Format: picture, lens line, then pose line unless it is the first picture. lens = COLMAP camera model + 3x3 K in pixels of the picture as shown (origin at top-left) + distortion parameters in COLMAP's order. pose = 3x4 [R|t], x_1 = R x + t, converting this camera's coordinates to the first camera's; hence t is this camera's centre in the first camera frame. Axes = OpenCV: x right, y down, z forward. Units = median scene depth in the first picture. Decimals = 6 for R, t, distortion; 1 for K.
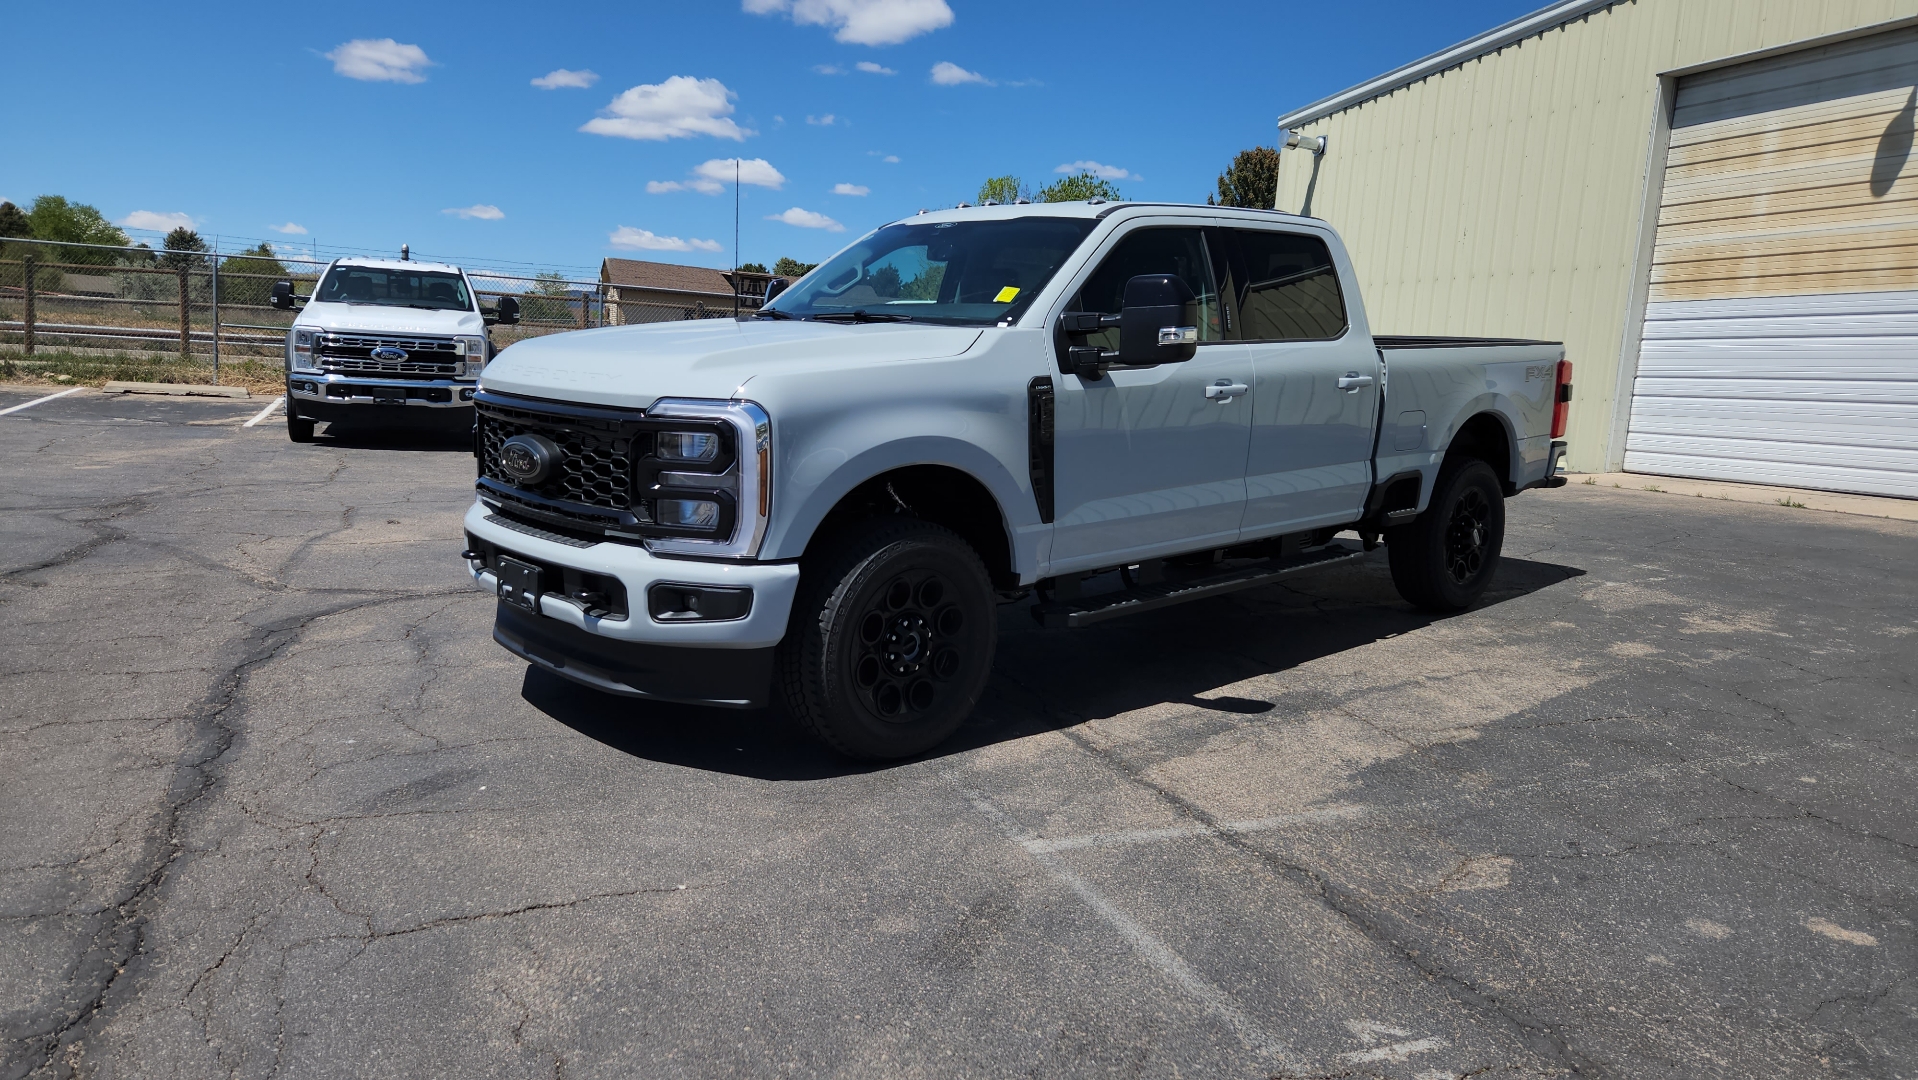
lens RADIAL K [[1272.0, 0, 918.7], [0, 1272.0, 552.7], [0, 0, 1]] dist [0.067138, -0.050057]
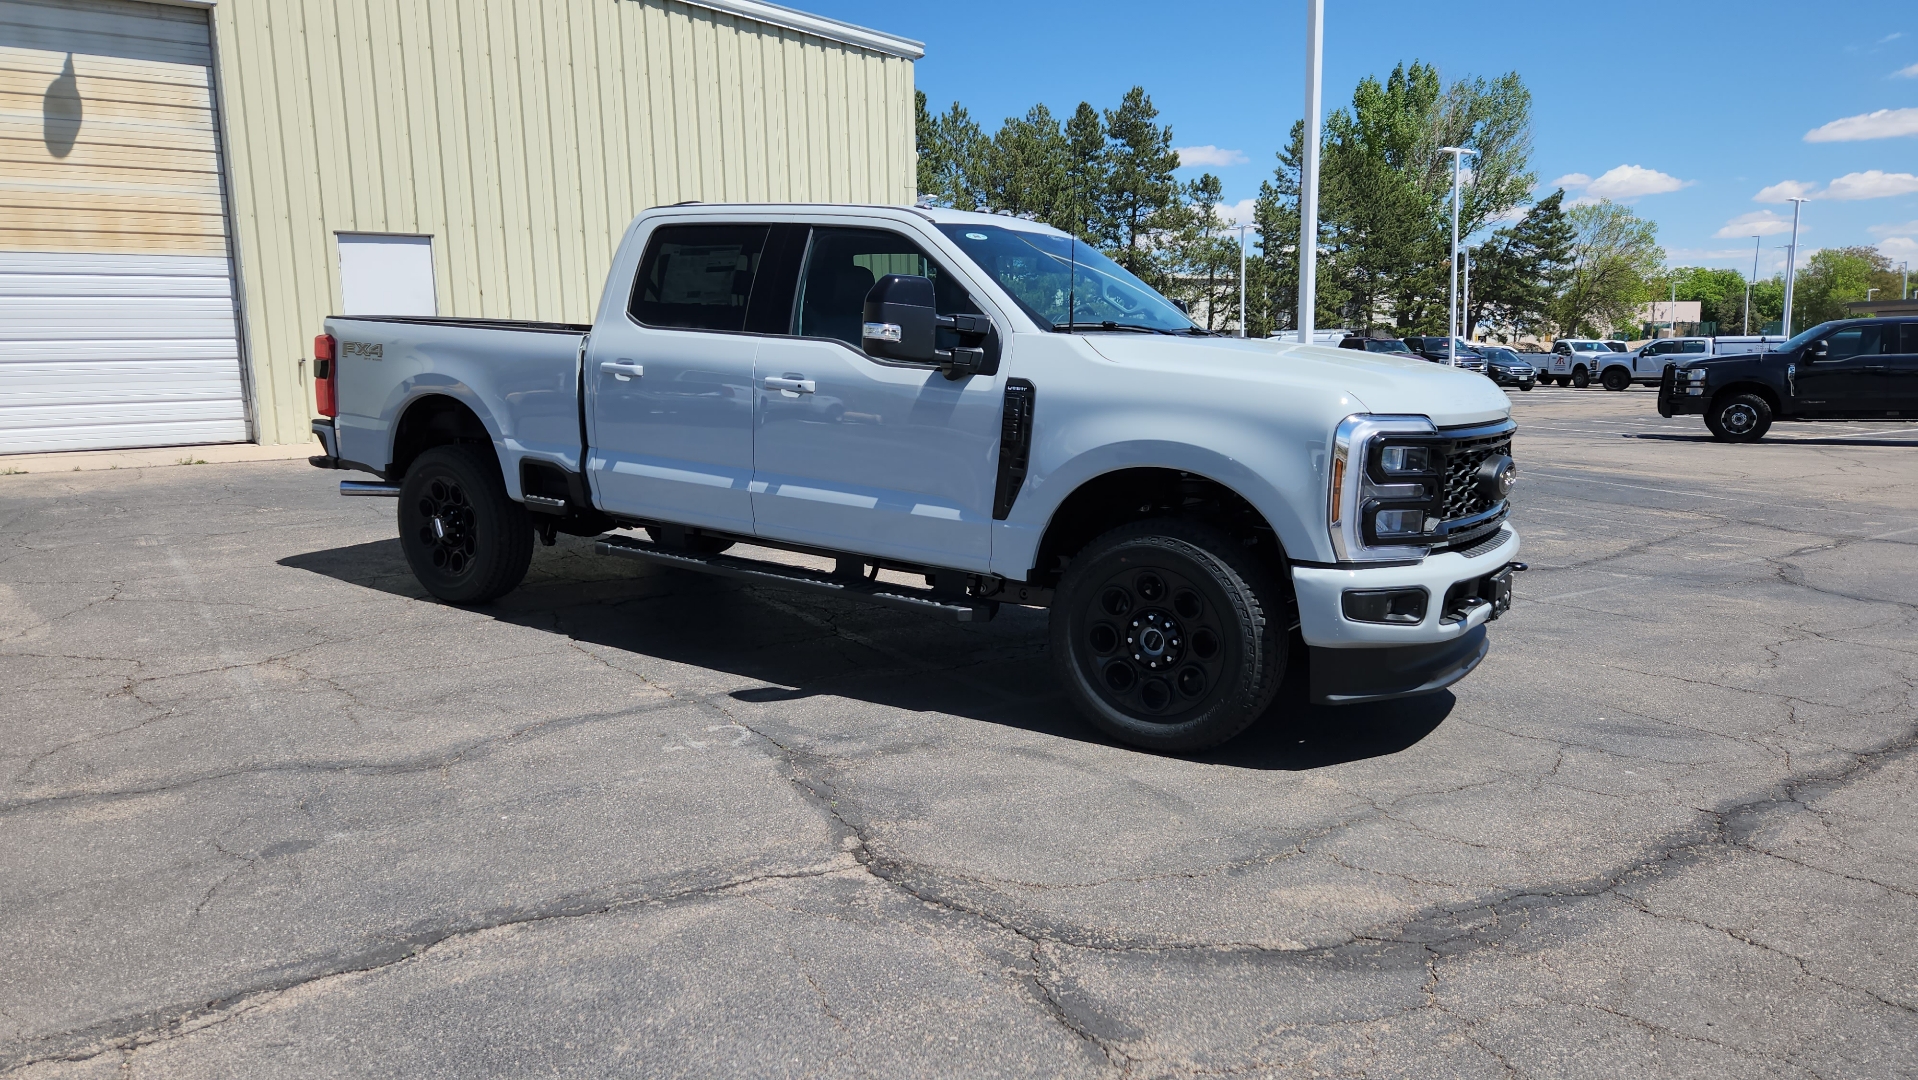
lens RADIAL K [[1281.2, 0, 929.1], [0, 1281.2, 528.2], [0, 0, 1]] dist [0.077459, -0.065584]
pose [[-0.246467, -0.179427, 0.952397, -0.908551], [0.138447, 0.966115, 0.217840, -0.247237], [-0.959211, 0.185547, -0.213274, 1.245374]]
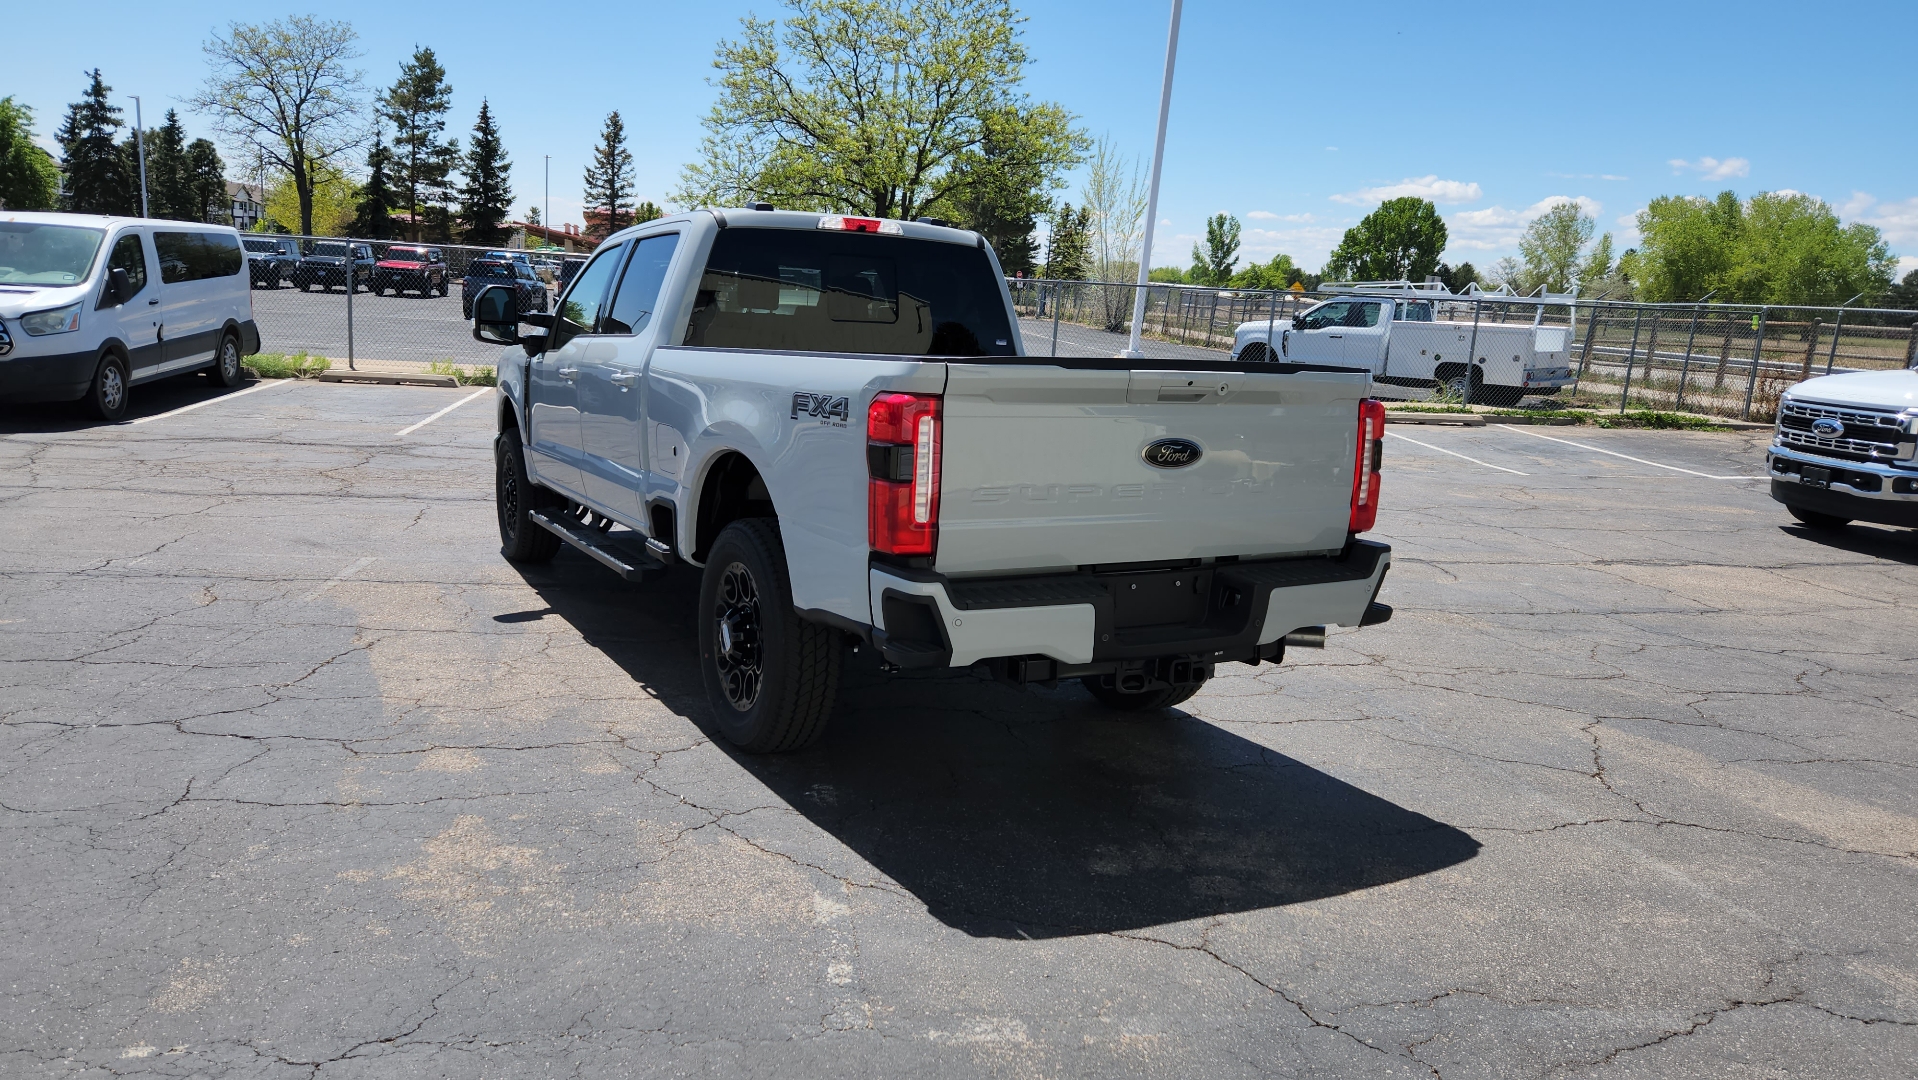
lens RADIAL K [[1281.2, 0, 929.1], [0, 1281.2, 528.2], [0, 0, 1]] dist [0.077459, -0.065584]
pose [[-0.223602, 0.112011, -0.968223, 1.220112], [-0.218063, 0.962445, 0.161702, -0.229710], [0.949974, 0.247291, -0.190779, 1.415951]]
